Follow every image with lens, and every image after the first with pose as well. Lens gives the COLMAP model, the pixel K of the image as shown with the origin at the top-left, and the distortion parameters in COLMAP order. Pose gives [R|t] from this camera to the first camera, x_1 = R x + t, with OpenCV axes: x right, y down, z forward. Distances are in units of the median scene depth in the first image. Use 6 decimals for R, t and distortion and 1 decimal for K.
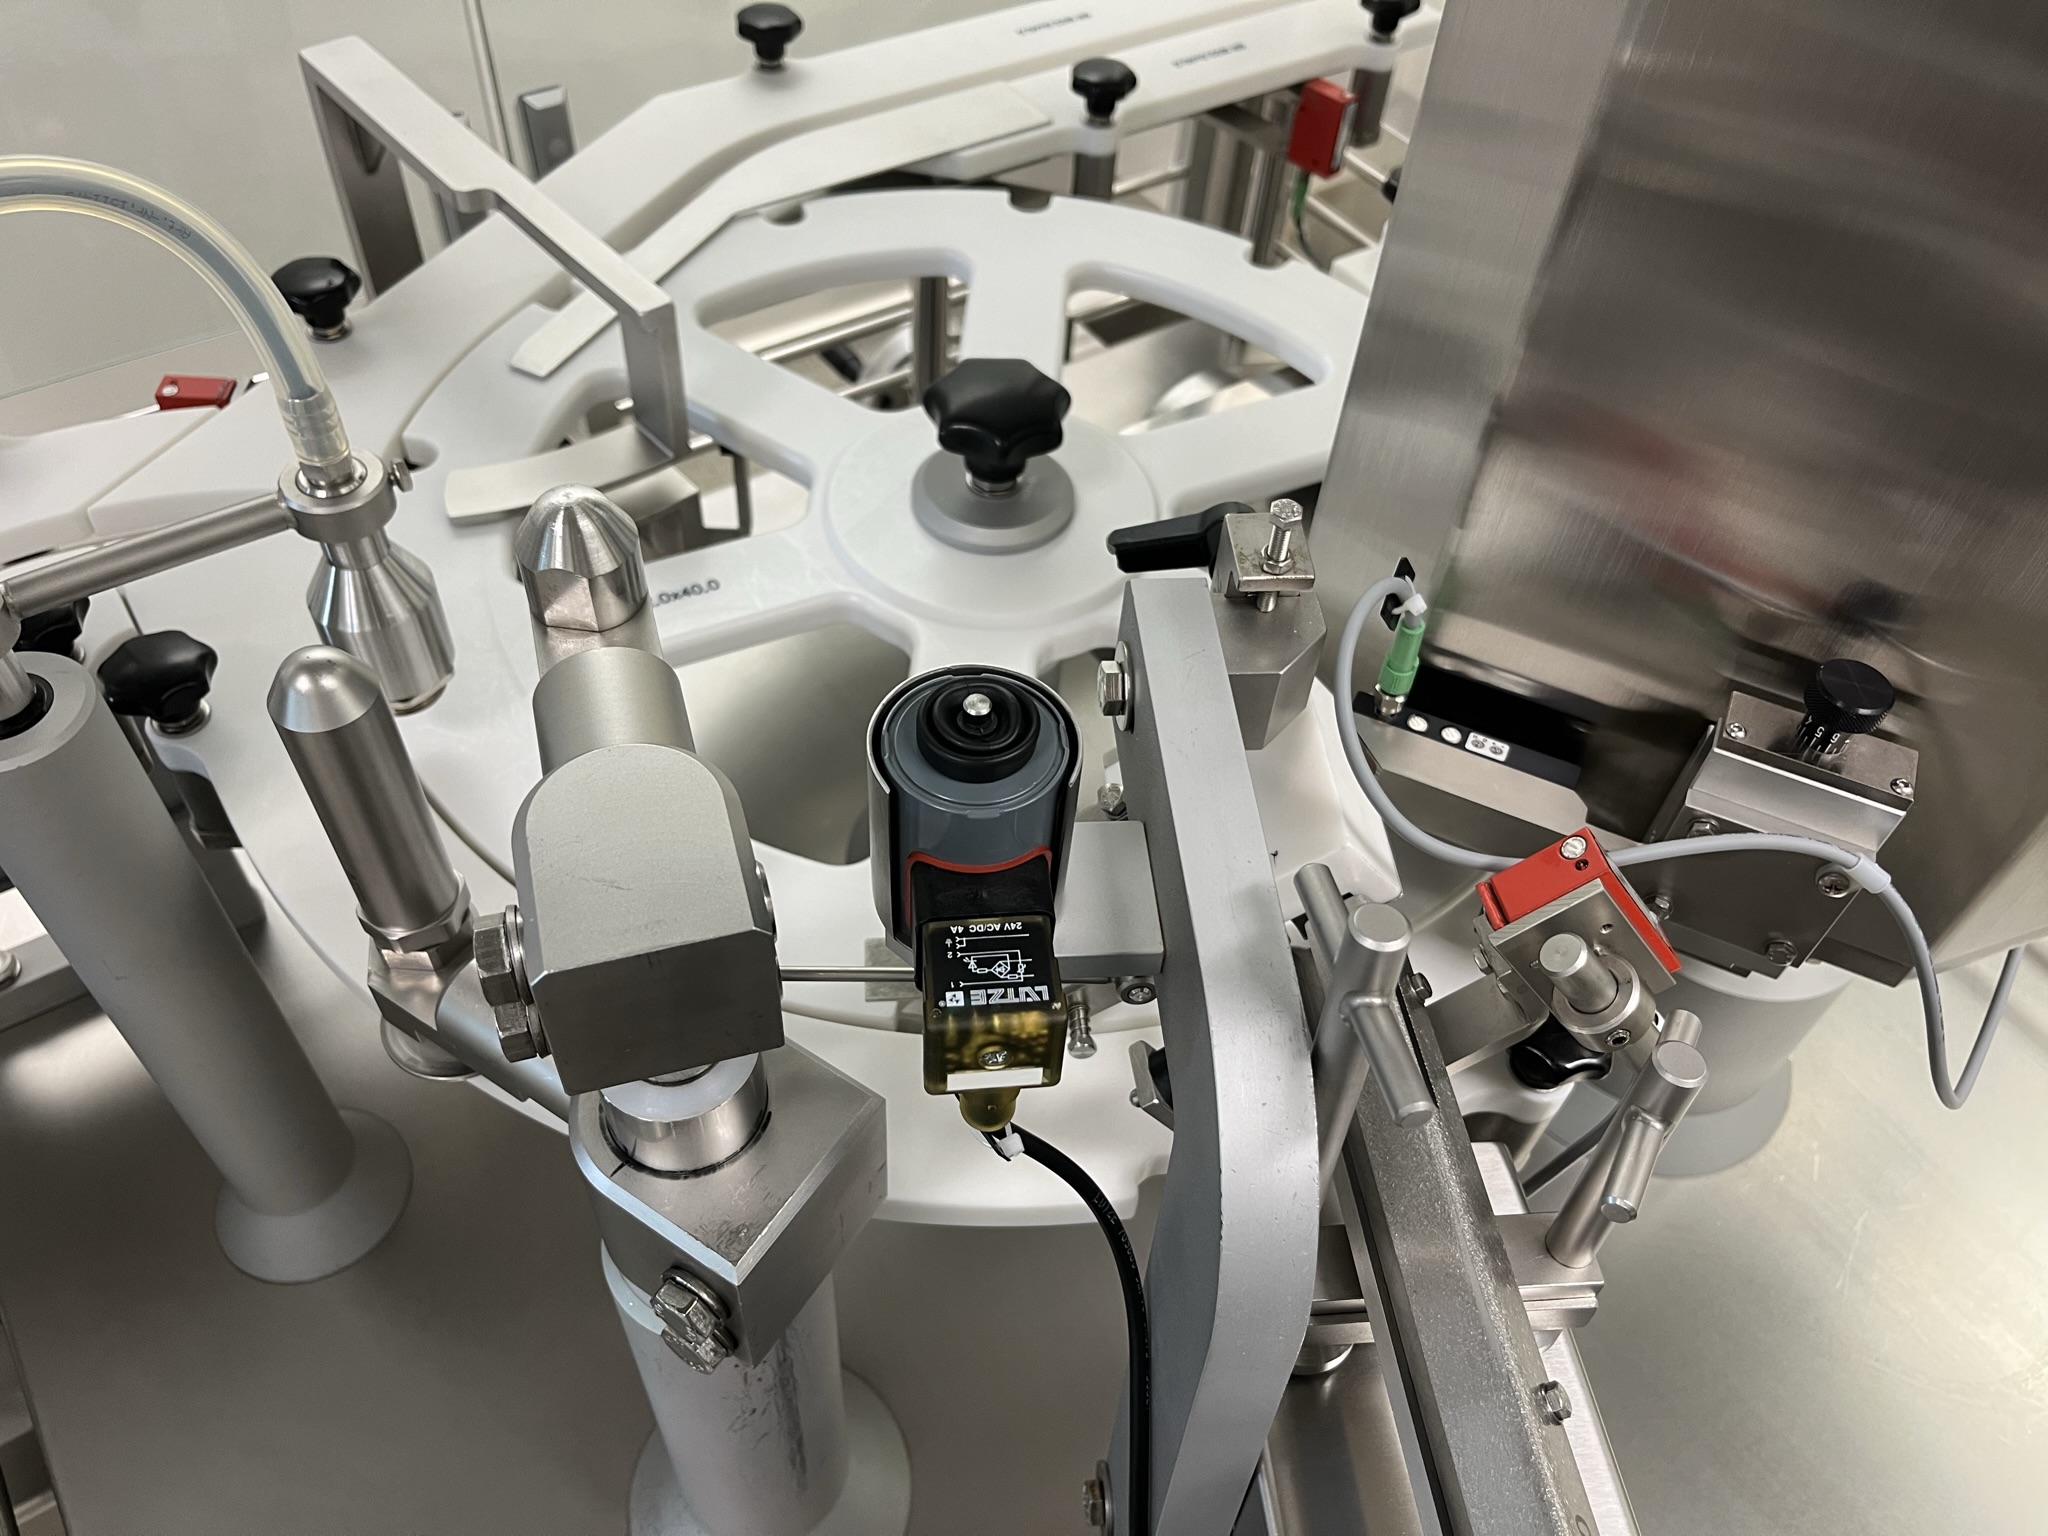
lens RADIAL K [[1606.5, 0, 1045.8], [0, 1606.5, 773.2], [0, 0, 1]] dist [0.037237, -0.051078]
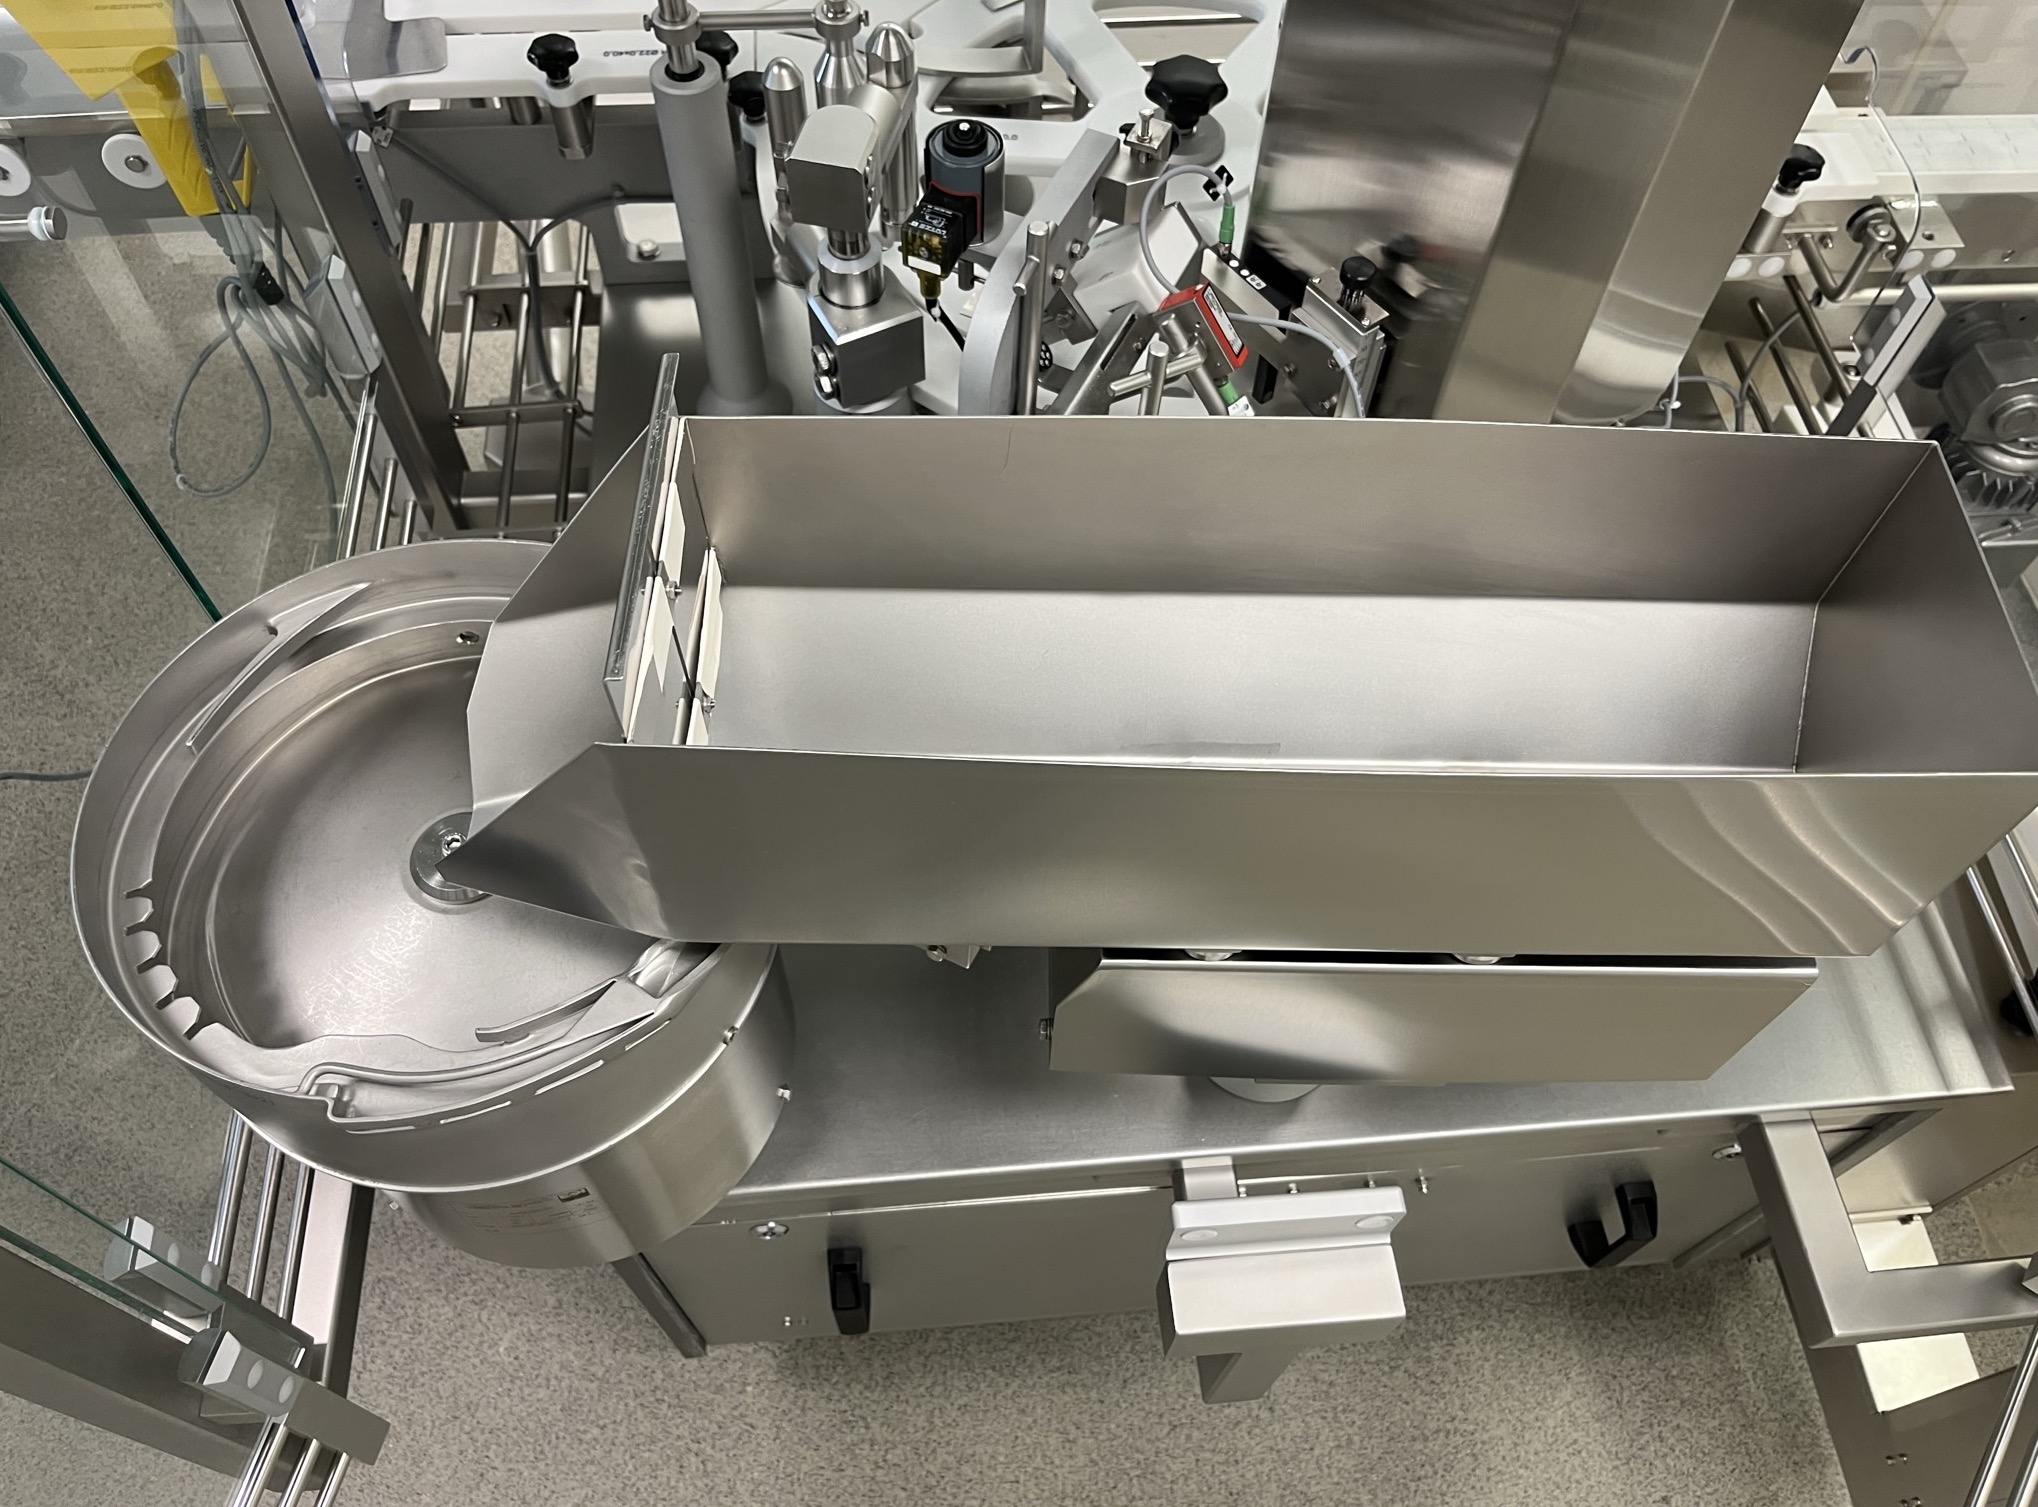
lens RADIAL K [[1598.6, 0, 1032.1], [0, 1598.6, 760.0], [0, 0, 1]] dist [0.037237, -0.051078]
pose [[0.872415, 0.393841, -0.289451, 0.843788], [-0.355116, 0.917664, 0.178285, 0.276799], [0.335835, -0.052750, 0.940443, -1.051396]]
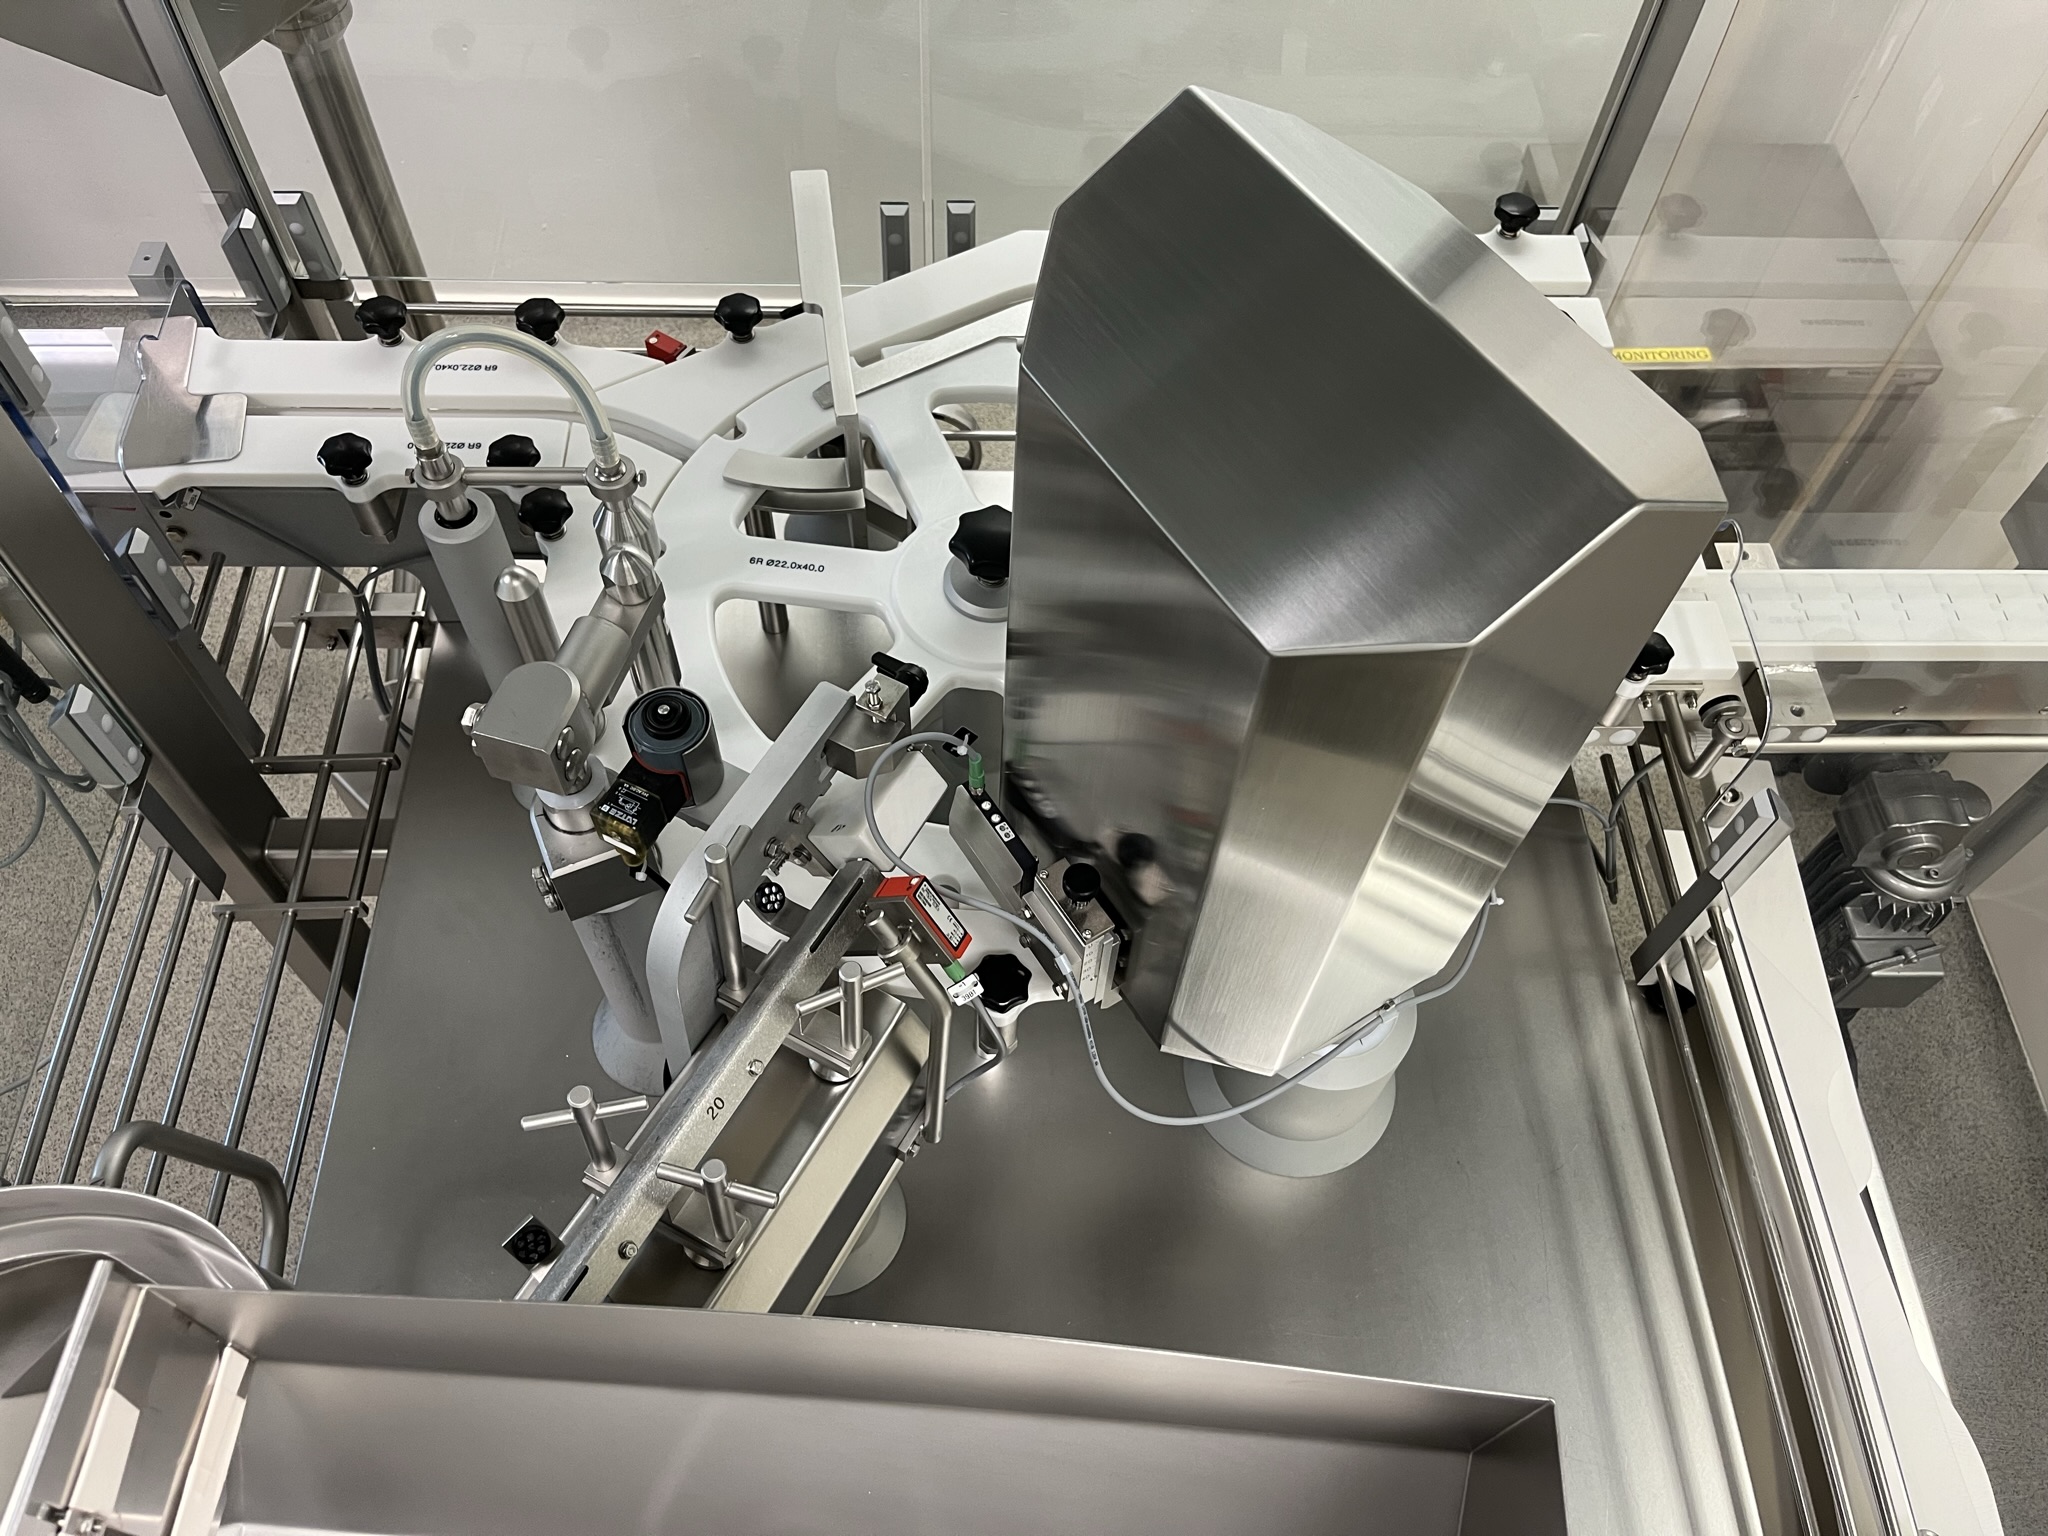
lens RADIAL K [[1606.5, 0, 1027.0], [0, 1606.5, 774.7], [0, 0, 1]] dist [0.037237, -0.051078]
pose [[0.838947, 0.443381, -0.315566, 0.857767], [-0.406254, 0.896065, 0.178955, -0.426117], [0.362113, -0.021934, 0.931876, -0.779403]]
